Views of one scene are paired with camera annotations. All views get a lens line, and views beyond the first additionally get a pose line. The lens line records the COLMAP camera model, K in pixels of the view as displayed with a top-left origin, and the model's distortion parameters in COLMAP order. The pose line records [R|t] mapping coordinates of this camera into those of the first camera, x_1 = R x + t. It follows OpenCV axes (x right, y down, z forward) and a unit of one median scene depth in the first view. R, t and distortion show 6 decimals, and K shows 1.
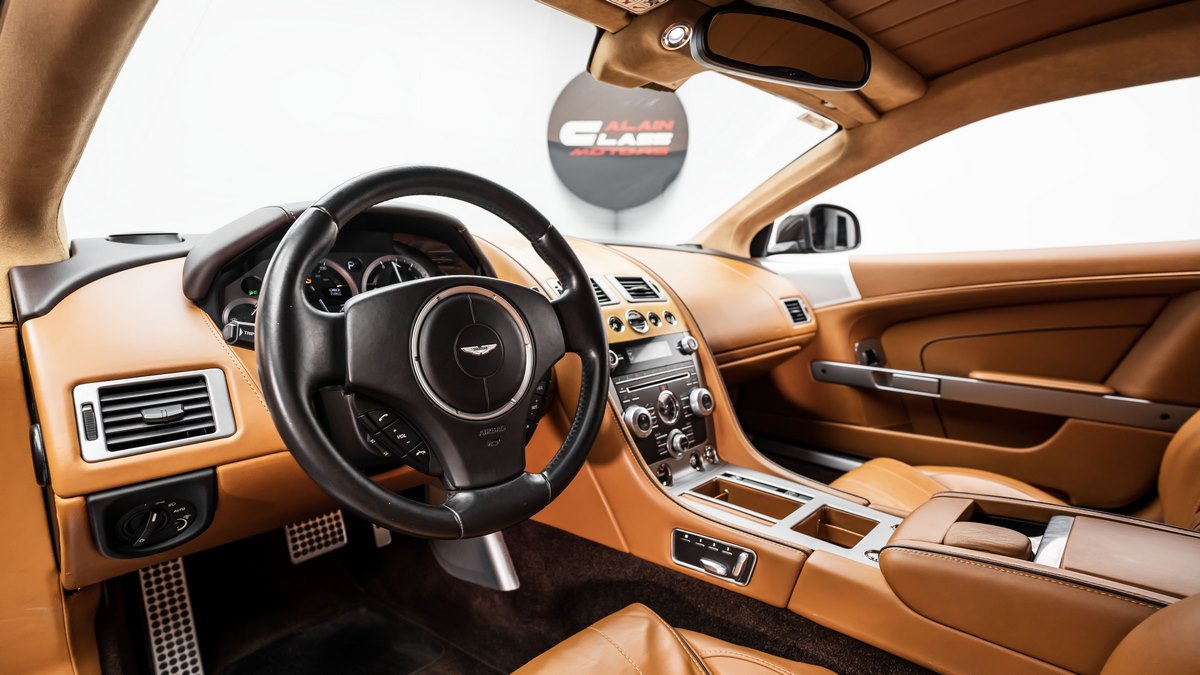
lens RADIAL K [[572.8, 0, 600.0], [0, 572.8, 336.2], [0, 0, 1]] dist [-0.014358, -0.000121]
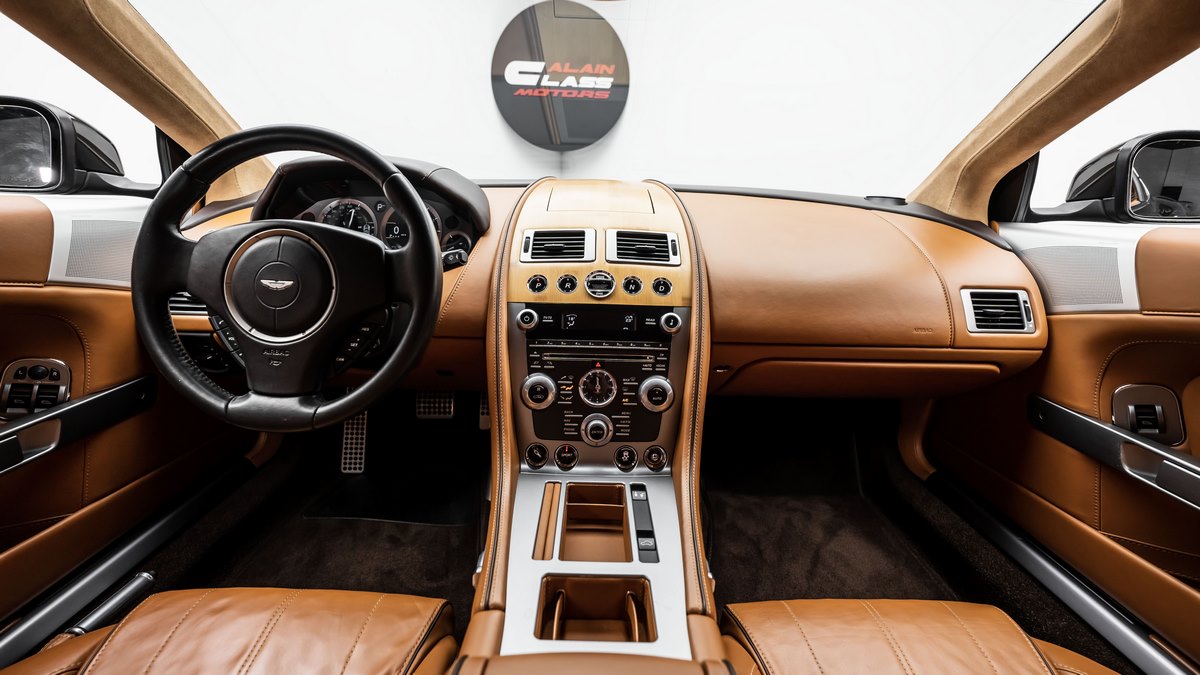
lens RADIAL K [[491.9, 0, 588.1], [0, 491.9, 327.8], [0, 0, 1]] dist [-0.022009, -0.000522]
pose [[0.704845, 0.205631, -0.678903, 0.917300], [-0.126711, 0.978167, 0.164721, -0.130942], [0.697952, -0.030078, 0.715513, 0.701099]]
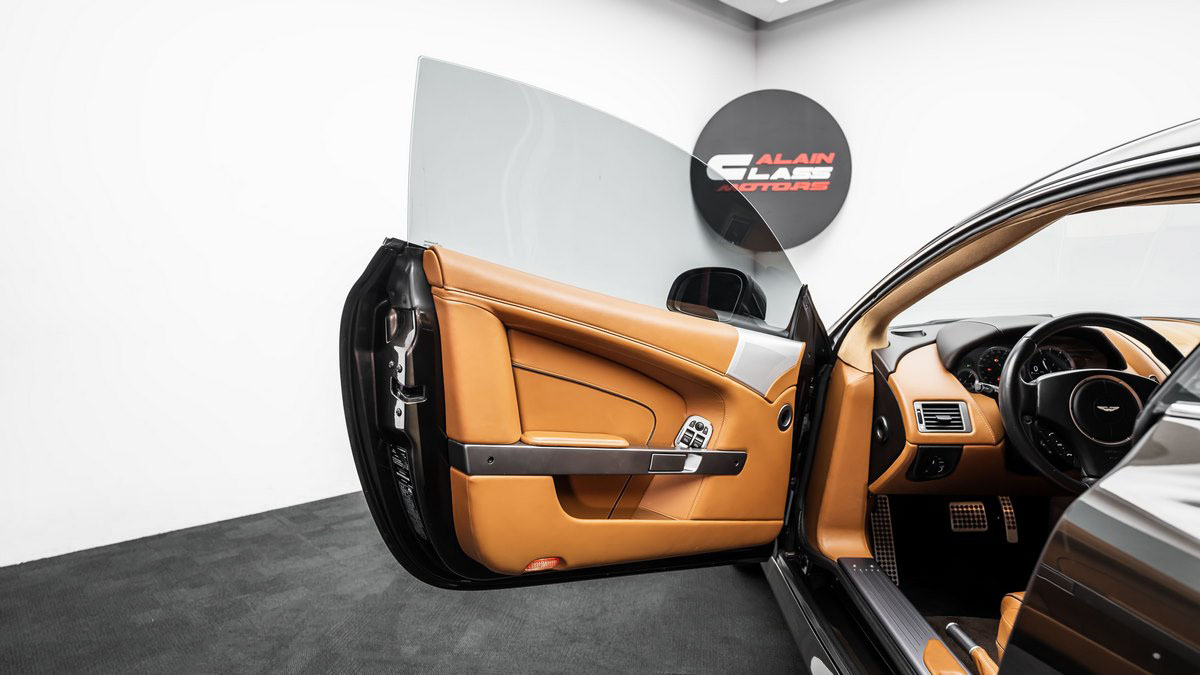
lens RADIAL K [[686.0, 0, 597.2], [0, 686.0, 331.7], [0, 0, 1]] dist [0.008713, 0.000975]
pose [[0.662512, 0.039445, -0.748012, 0.246671], [-0.094225, 0.995069, -0.030982, 0.000635], [0.743101, 0.091007, 0.662962, -1.211775]]
